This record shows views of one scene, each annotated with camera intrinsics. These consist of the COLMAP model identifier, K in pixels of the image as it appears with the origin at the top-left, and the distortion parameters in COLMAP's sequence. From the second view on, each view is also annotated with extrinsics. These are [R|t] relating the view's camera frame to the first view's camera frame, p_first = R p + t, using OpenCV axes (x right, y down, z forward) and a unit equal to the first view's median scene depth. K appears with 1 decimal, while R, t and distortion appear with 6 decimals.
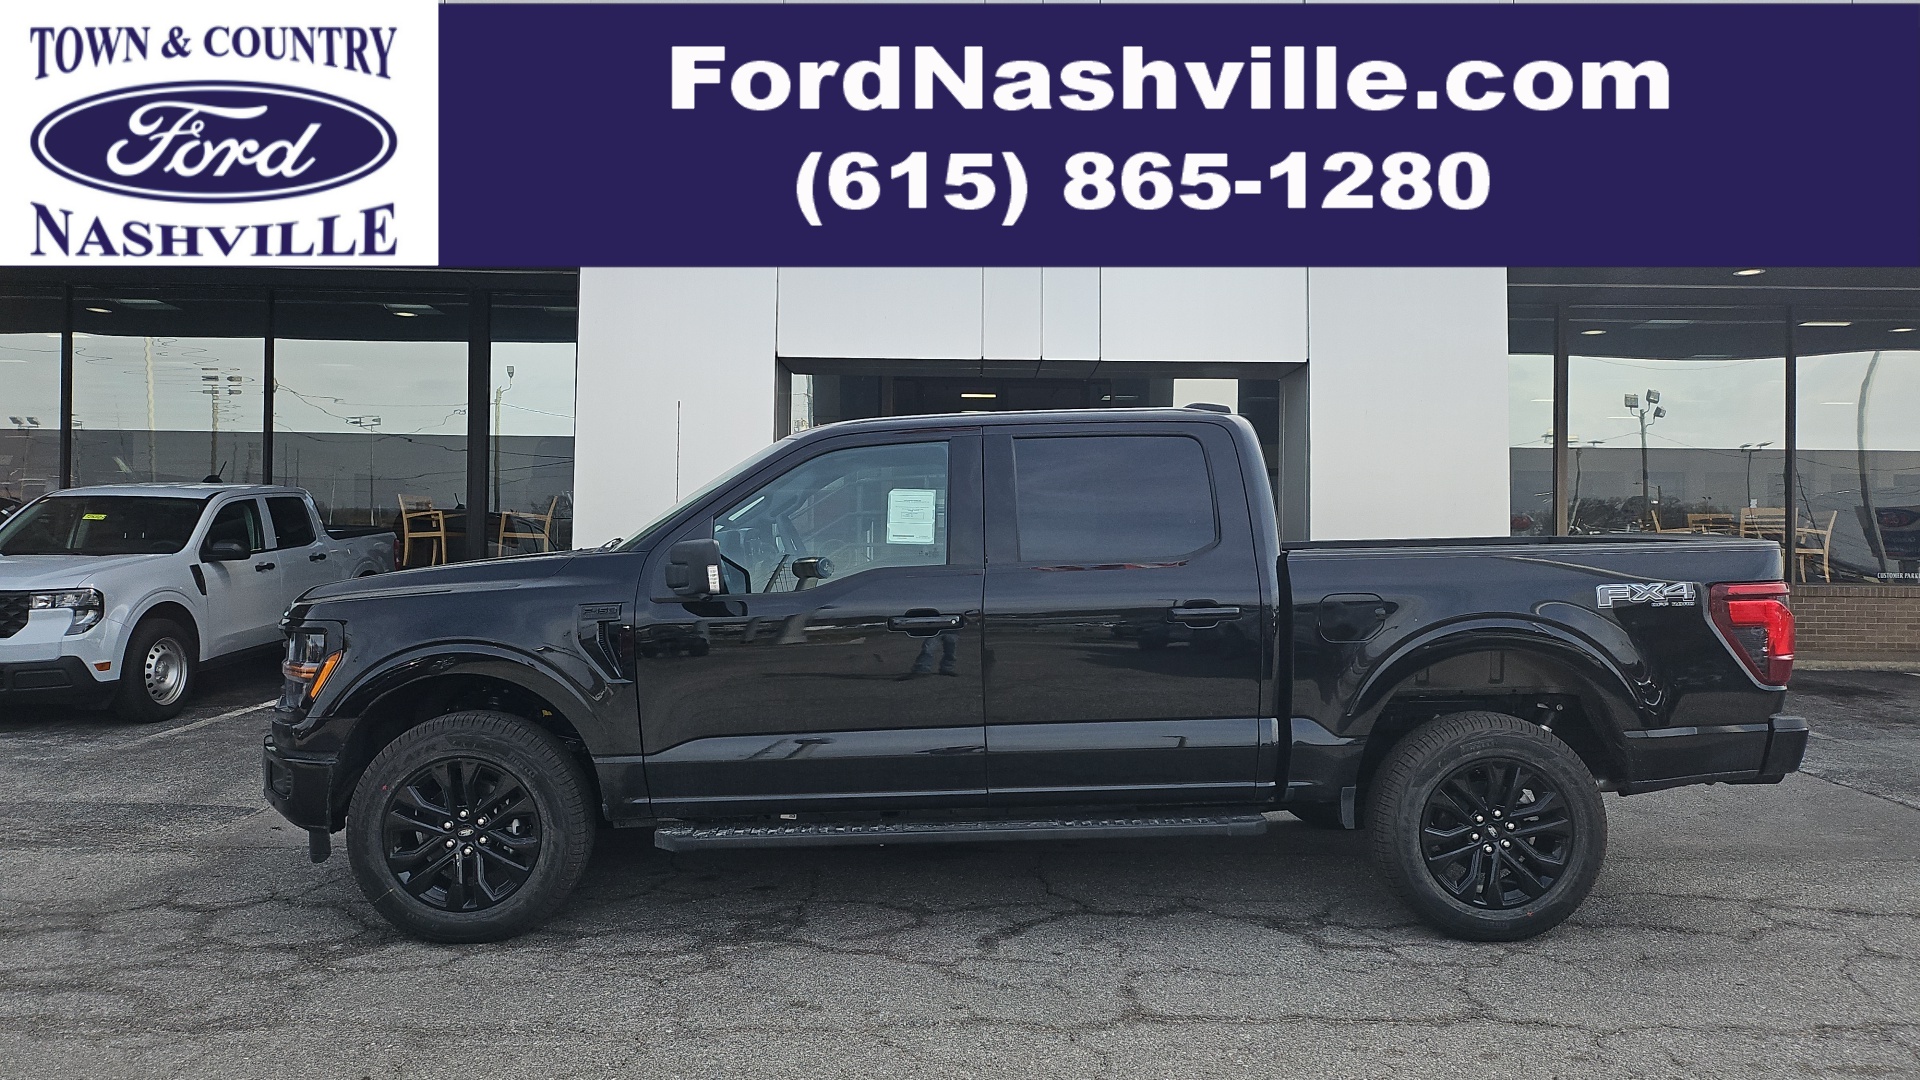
lens RADIAL K [[1351.7, 0, 950.6], [0, 1351.7, 547.9], [0, 0, 1]] dist [0.032196, -0.022574]
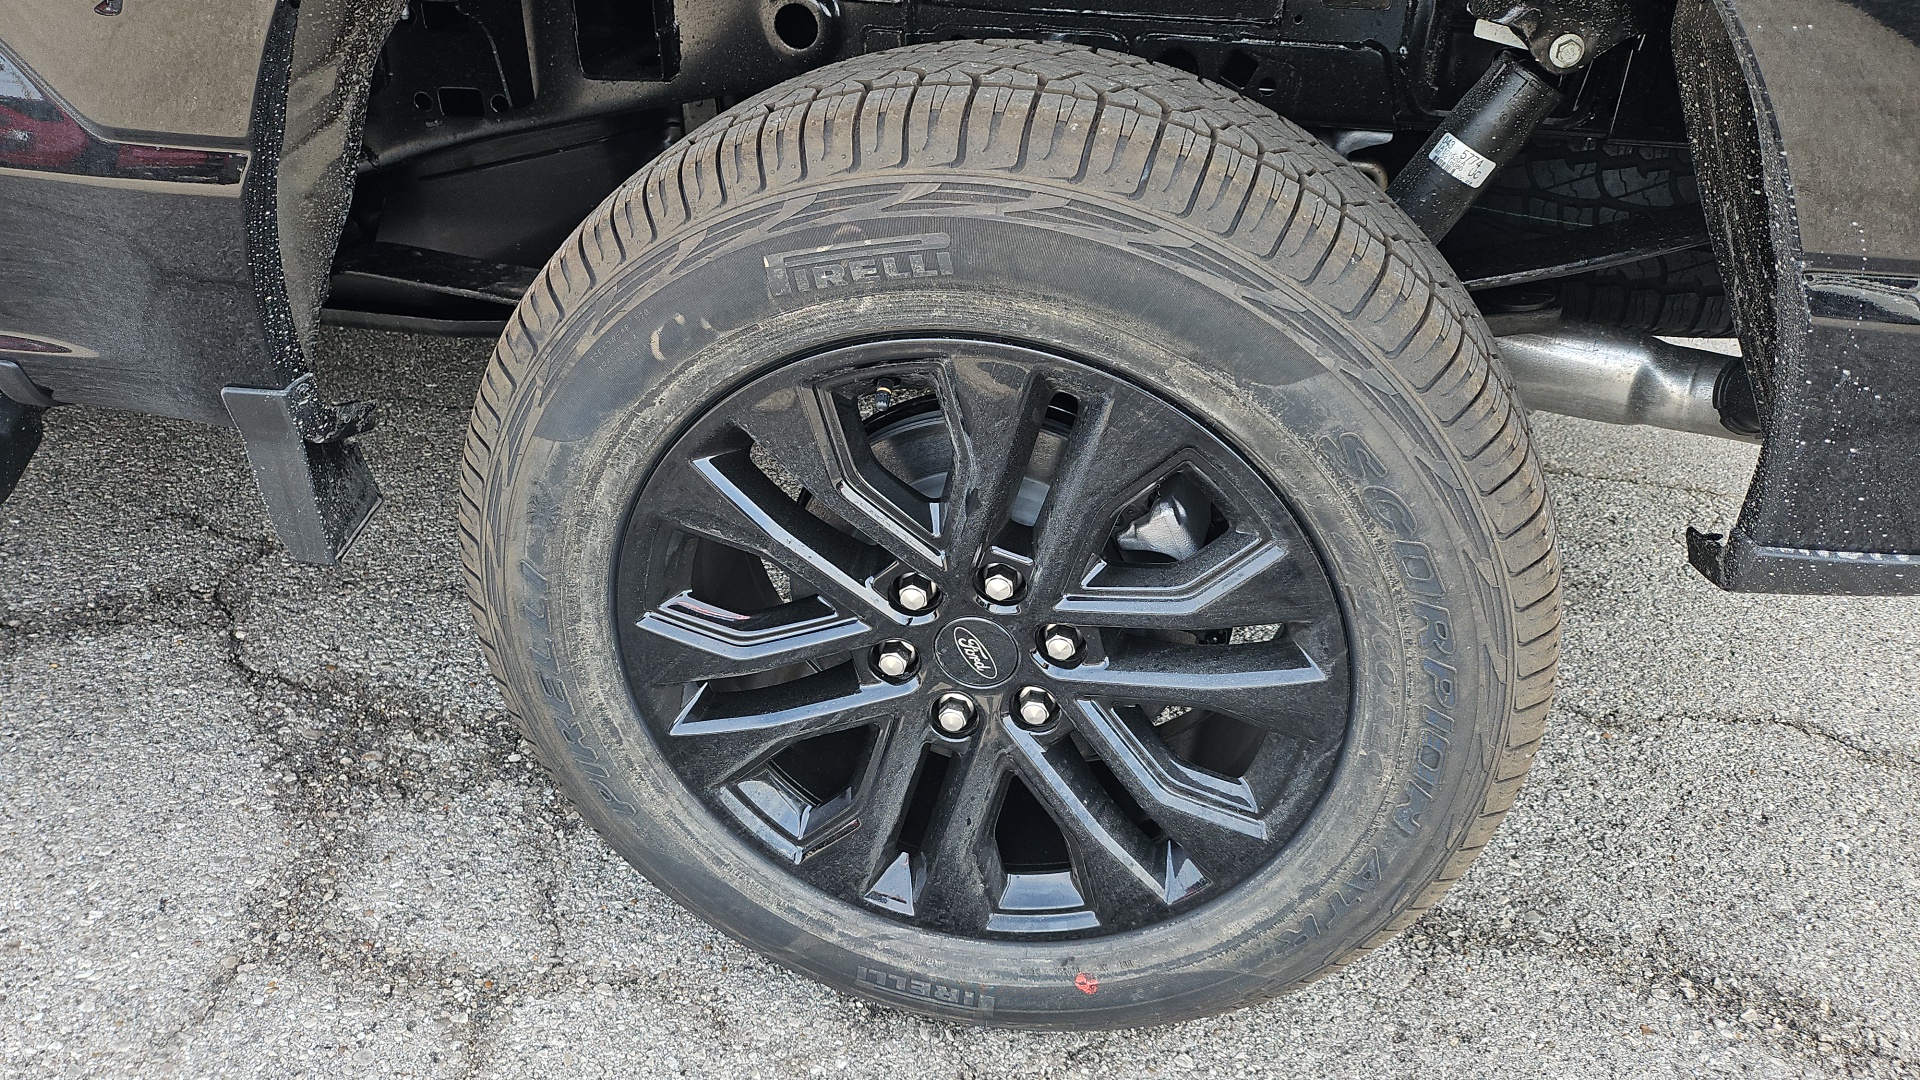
lens RADIAL K [[1351.7, 0, 995.5], [0, 1351.7, 557.3], [0, 0, 1]] dist [0.032196, -0.022574]
pose [[0.982334, 0.139389, -0.124865, 0.429184], [-0.054677, 0.851901, 0.520841, 0.086913], [0.178972, -0.504812, 0.844472, 0.836615]]
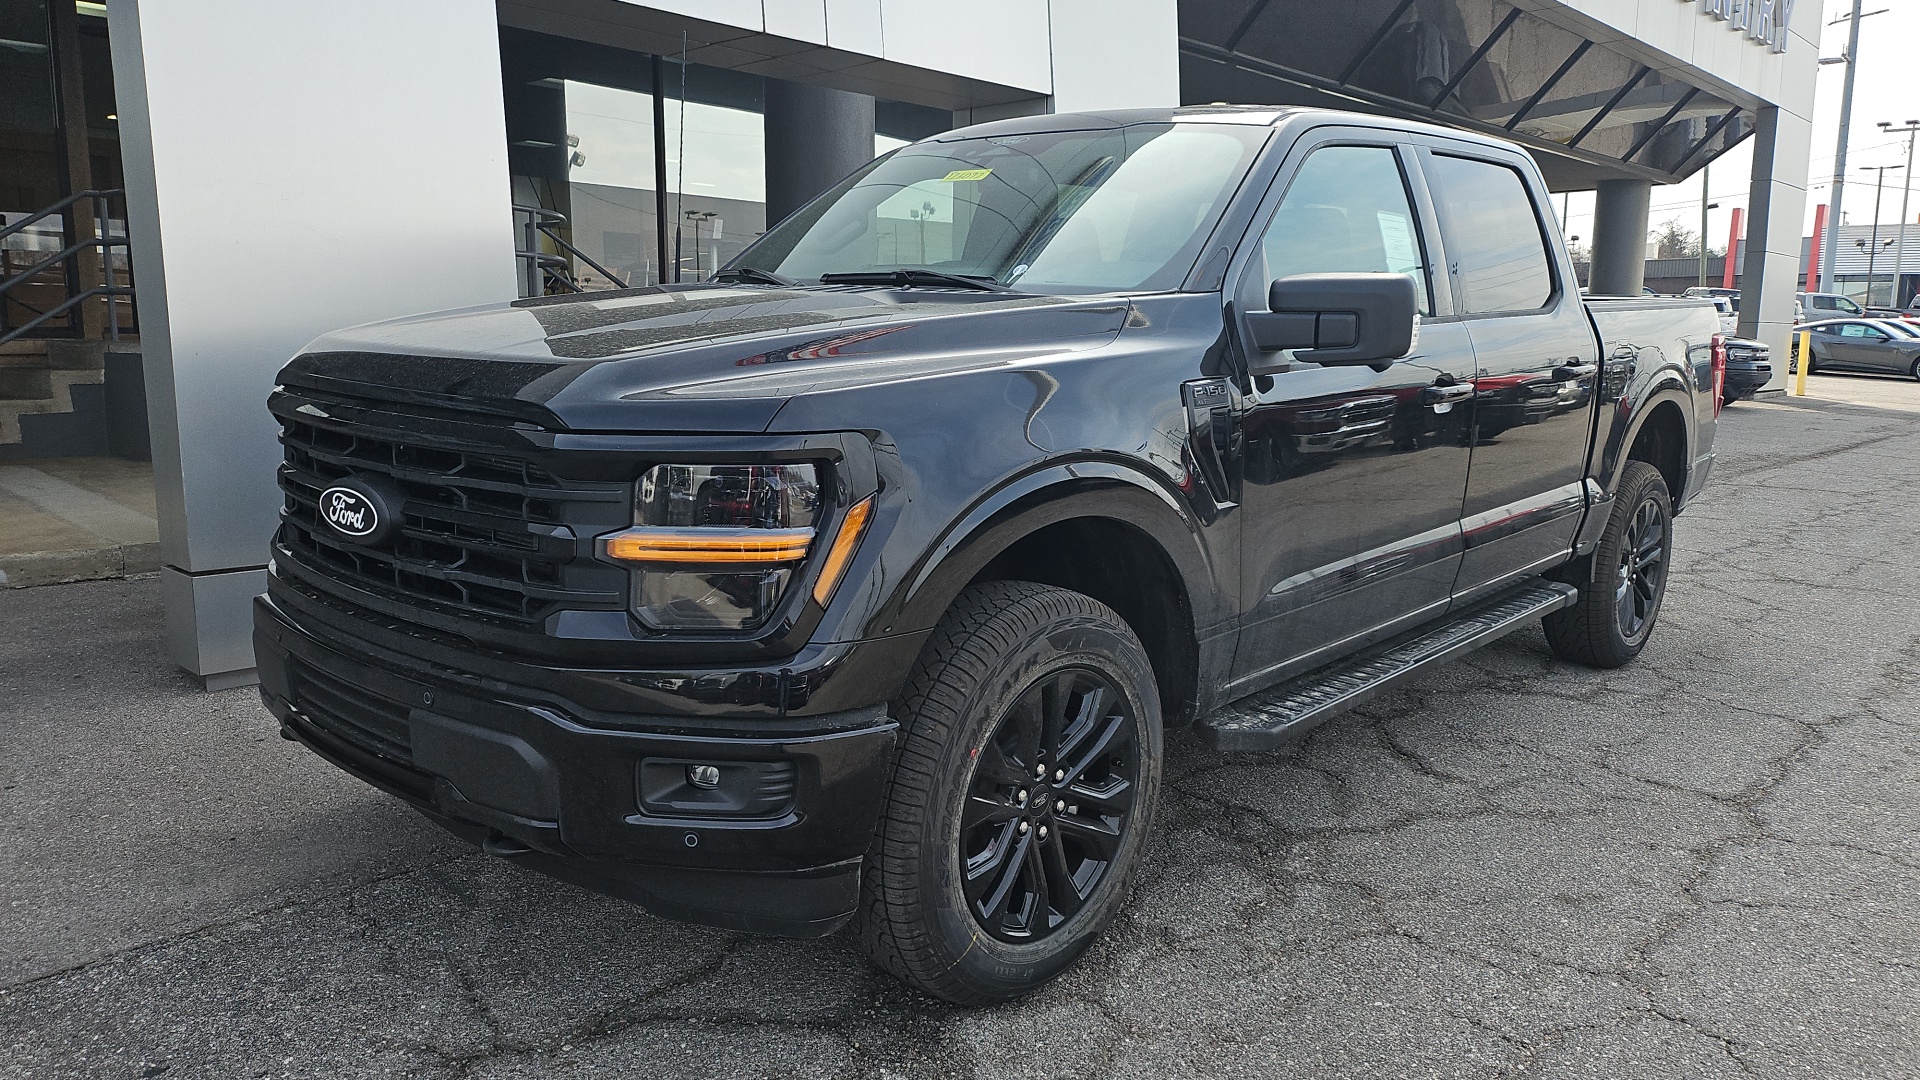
lens RADIAL K [[1351.7, 0, 928.4], [0, 1351.7, 530.4], [0, 0, 1]] dist [0.032196, -0.022574]
pose [[0.695366, -0.105417, 0.710882, -0.771606], [-0.001267, 0.989002, 0.147899, 0.018057], [-0.718655, -0.103744, 0.687584, 0.661702]]
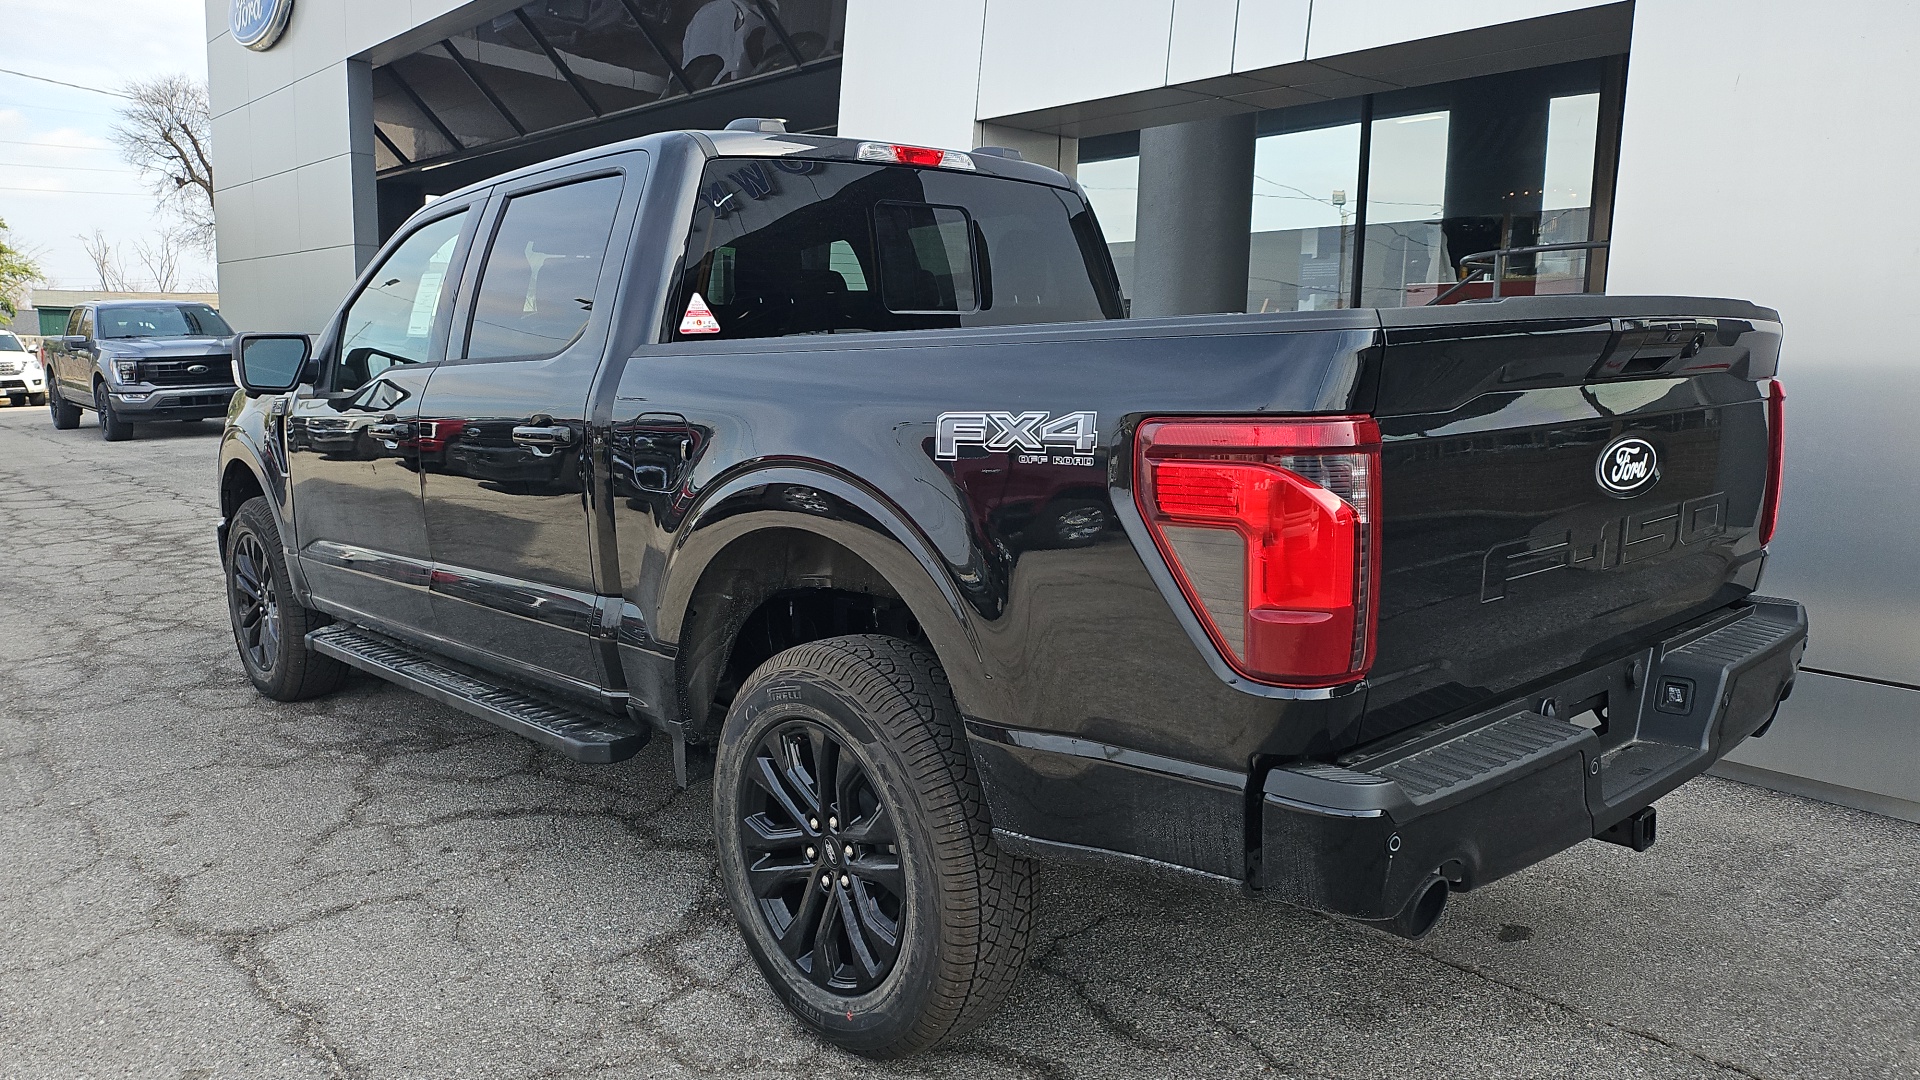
lens RADIAL K [[1351.7, 0, 967.0], [0, 1351.7, 525.6], [0, 0, 1]] dist [0.032196, -0.022574]
pose [[0.671664, 0.095755, -0.734641, 0.833167], [-0.006637, 0.992350, 0.123277, 0.008895], [0.740826, -0.077925, 0.667162, 0.688883]]
